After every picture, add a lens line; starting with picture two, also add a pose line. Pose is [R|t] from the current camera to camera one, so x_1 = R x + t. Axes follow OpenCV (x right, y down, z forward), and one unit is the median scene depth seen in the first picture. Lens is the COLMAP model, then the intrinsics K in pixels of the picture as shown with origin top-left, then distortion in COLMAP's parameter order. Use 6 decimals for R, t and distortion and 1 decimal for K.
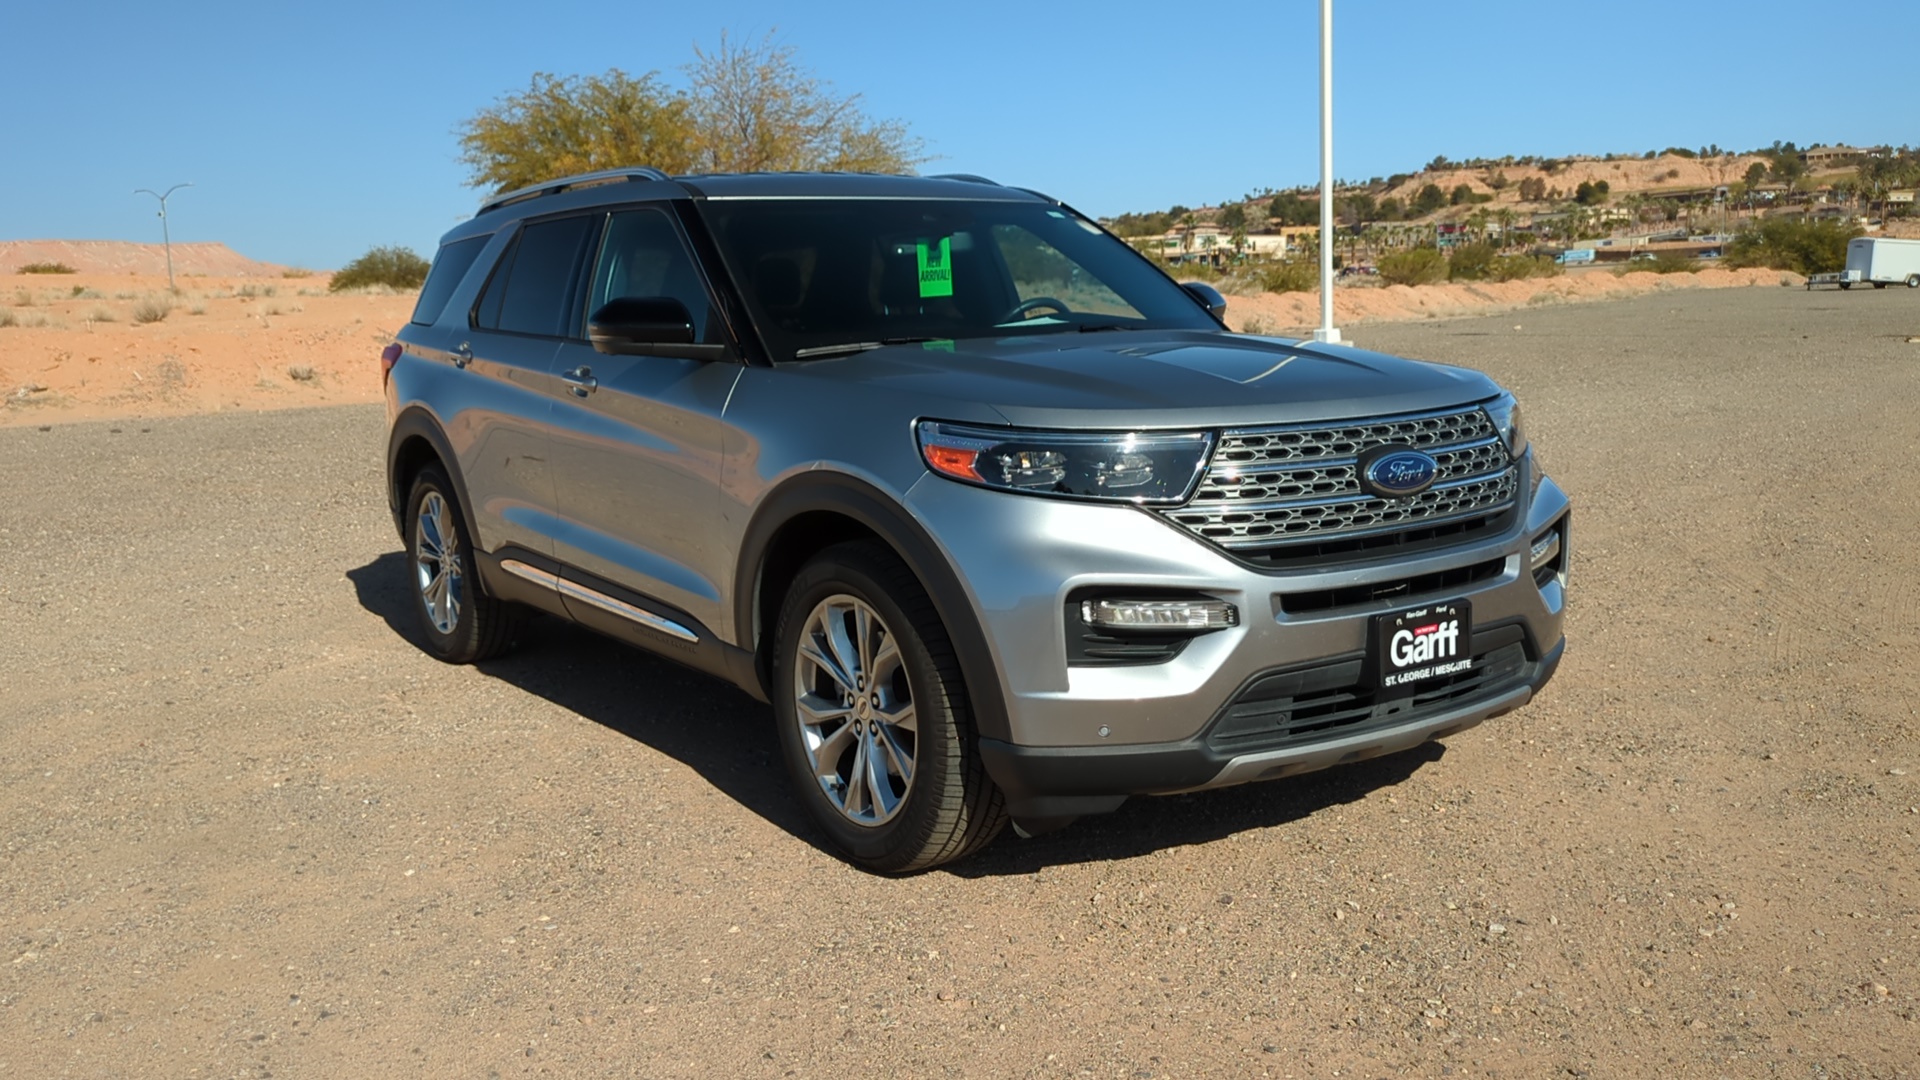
lens RADIAL K [[1644.0, 0, 974.4], [0, 1644.0, 532.4], [0, 0, 1]] dist [0.076202, -0.102630]
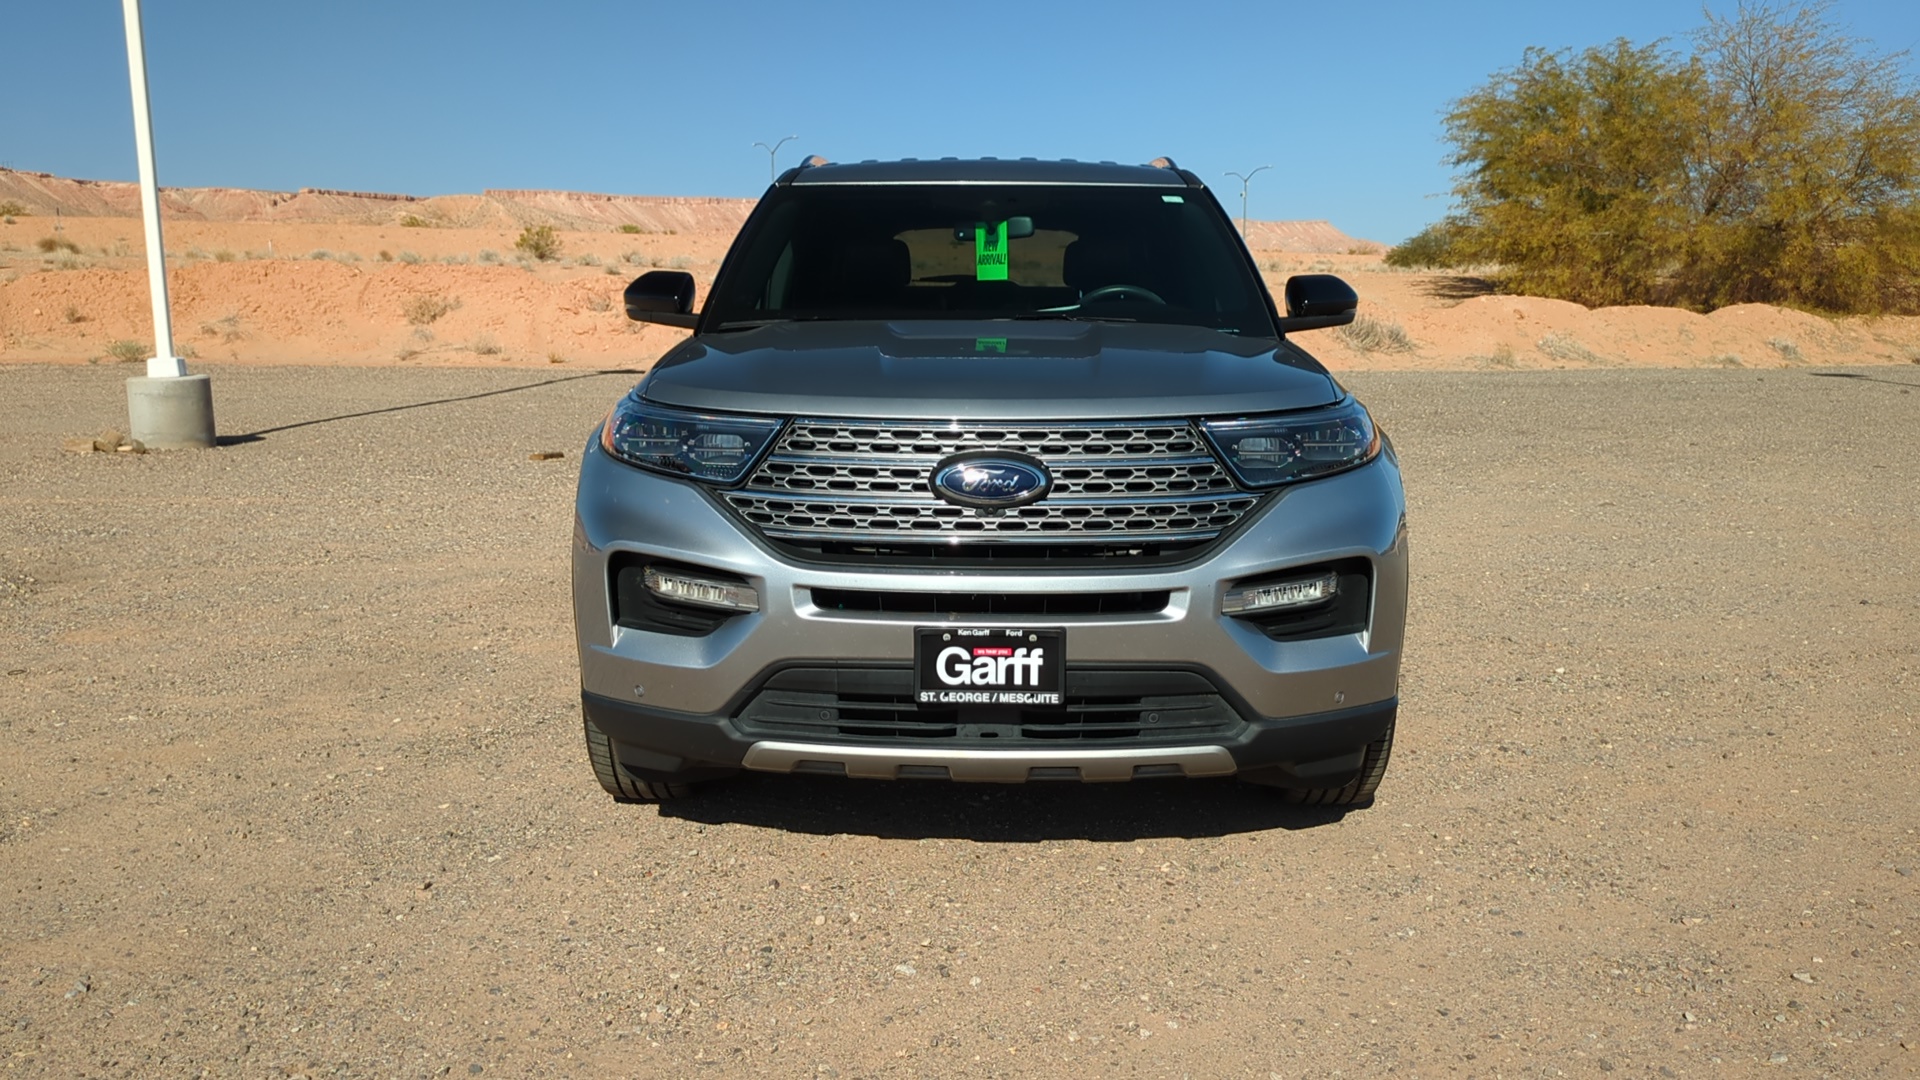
lens RADIAL K [[1644.0, 0, 974.4], [0, 1644.0, 532.4], [0, 0, 1]] dist [0.076202, -0.102630]
pose [[0.813415, 0.119348, -0.569309, 0.777470], [-0.112099, 0.992541, 0.047907, -0.050680], [0.570780, 0.024851, 0.820727, 0.229779]]
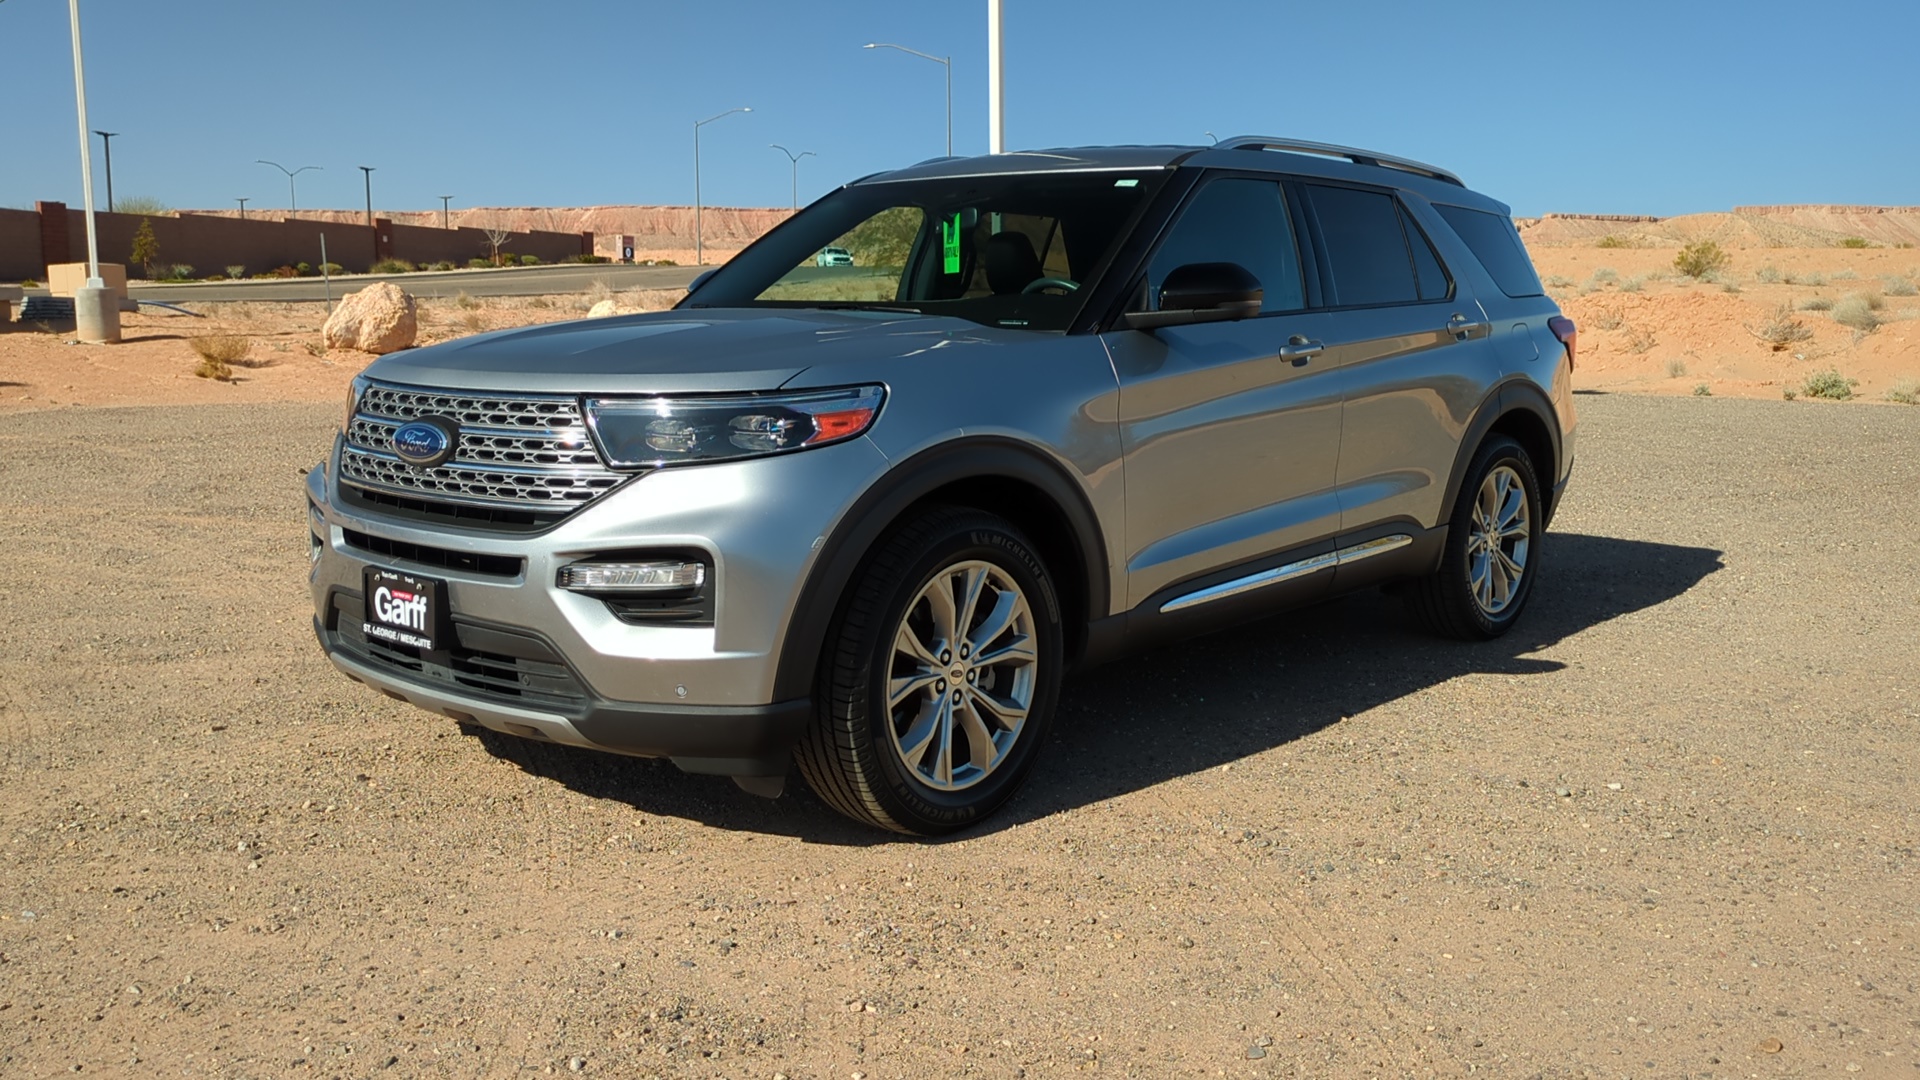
lens RADIAL K [[1644.0, 0, 974.4], [0, 1644.0, 532.4], [0, 0, 1]] dist [0.076202, -0.102630]
pose [[0.240582, 0.166043, -0.956321, 1.330009], [-0.153286, 0.979395, 0.131487, -0.168860], [0.958448, 0.114958, 0.261077, 1.058350]]
